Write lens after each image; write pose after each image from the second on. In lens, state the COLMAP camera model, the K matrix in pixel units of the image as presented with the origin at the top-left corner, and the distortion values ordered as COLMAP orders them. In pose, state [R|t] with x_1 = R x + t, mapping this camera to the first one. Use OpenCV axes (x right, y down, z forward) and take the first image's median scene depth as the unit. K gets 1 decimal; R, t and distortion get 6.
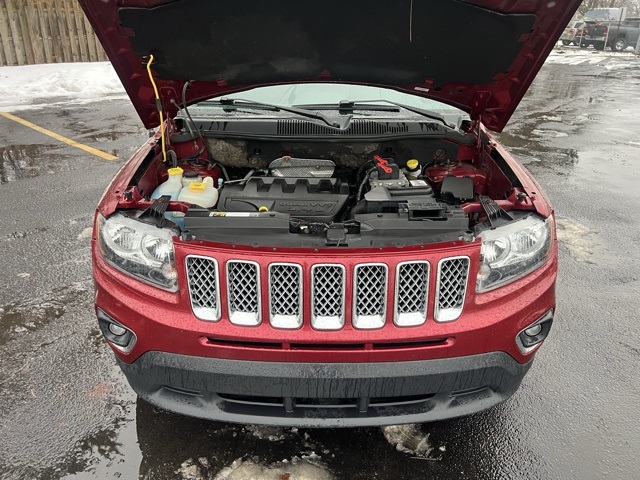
lens RADIAL K [[474.9, 0, 317.3], [0, 474.9, 239.7], [0, 0, 1]] dist [0.021758, -0.024943]
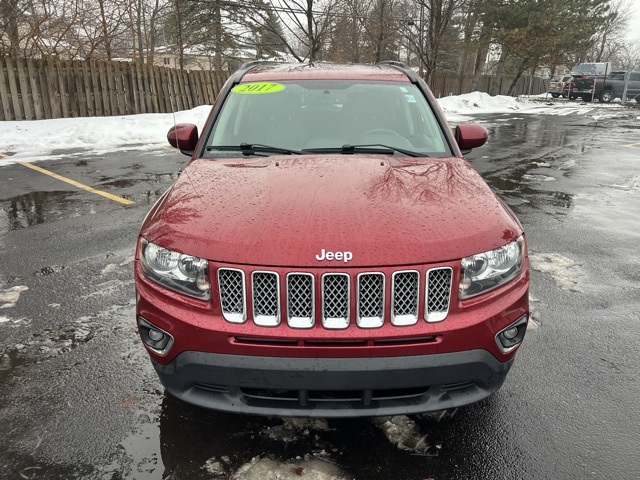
lens RADIAL K [[474.9, 0, 320.6], [0, 474.9, 238.3], [0, 0, 1]] dist [0.021758, -0.024943]
pose [[0.999962, -0.008215, 0.003034, -0.014263], [0.008484, 0.994641, -0.103036, 0.066838], [-0.002171, 0.103058, 0.994673, -0.168124]]
